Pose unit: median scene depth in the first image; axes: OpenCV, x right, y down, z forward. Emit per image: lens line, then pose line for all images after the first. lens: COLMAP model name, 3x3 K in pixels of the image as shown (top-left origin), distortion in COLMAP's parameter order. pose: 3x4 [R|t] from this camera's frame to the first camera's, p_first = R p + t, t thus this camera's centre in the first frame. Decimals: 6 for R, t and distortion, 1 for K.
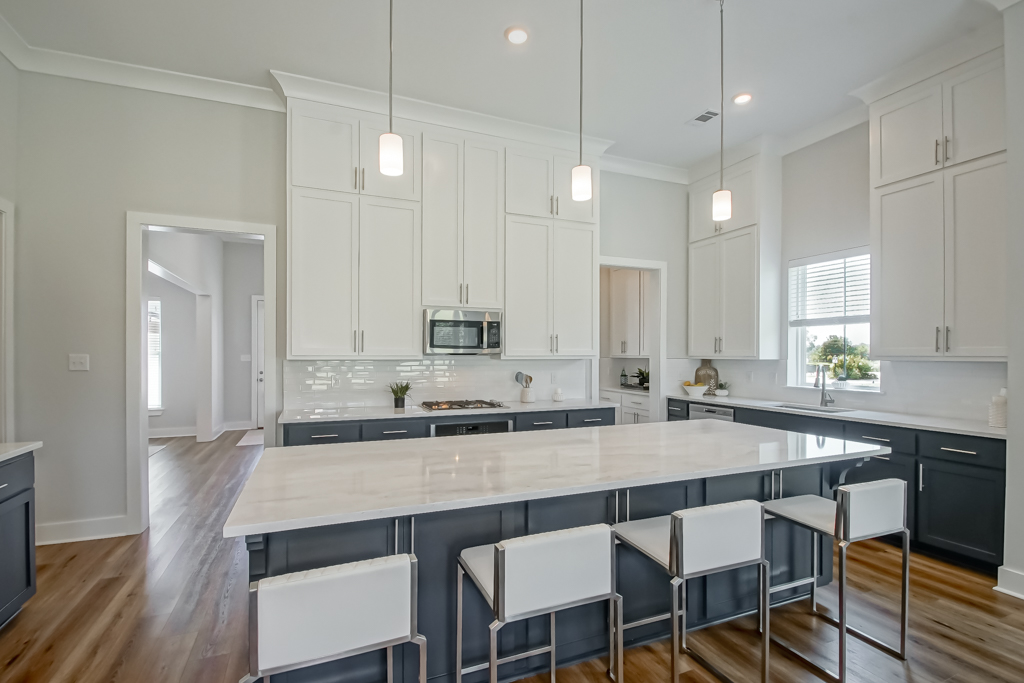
lens RADIAL K [[462.1, 0, 546.5], [0, 462.1, 355.8], [0, 0, 1]] dist [0.002126, -0.007822]
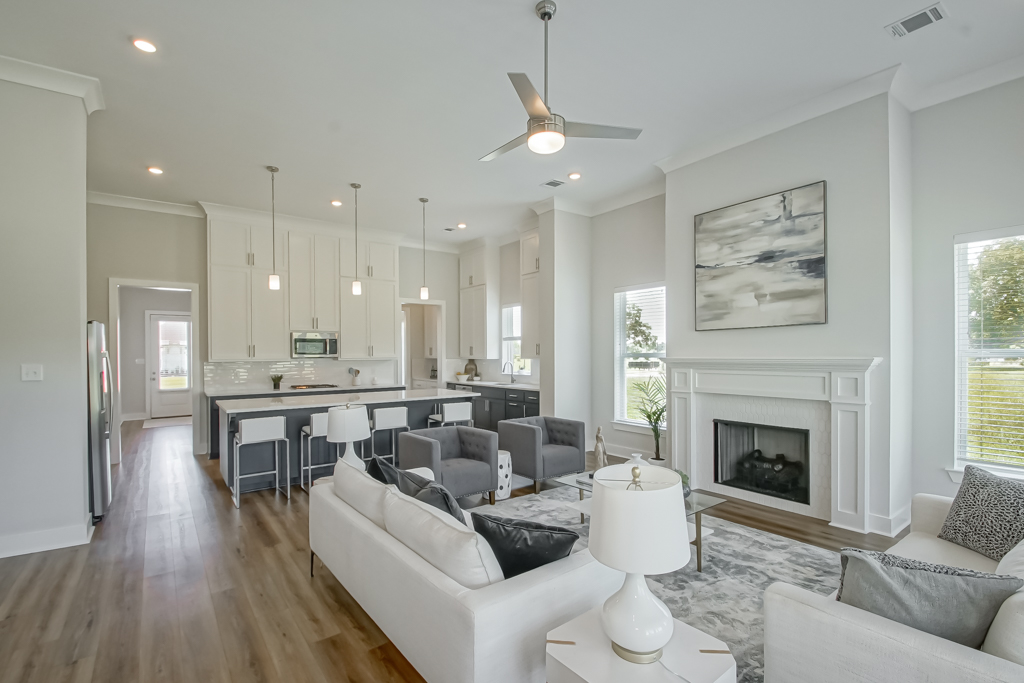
lens RADIAL K [[462.1, 0, 503.3], [0, 462.1, 358.0], [0, 0, 1]] dist [0.002126, -0.007822]
pose [[0.987308, -0.010298, 0.158483, 0.234342], [0.009455, 0.999937, 0.006070, -0.006039], [-0.158535, -0.004495, 0.987343, -0.798195]]
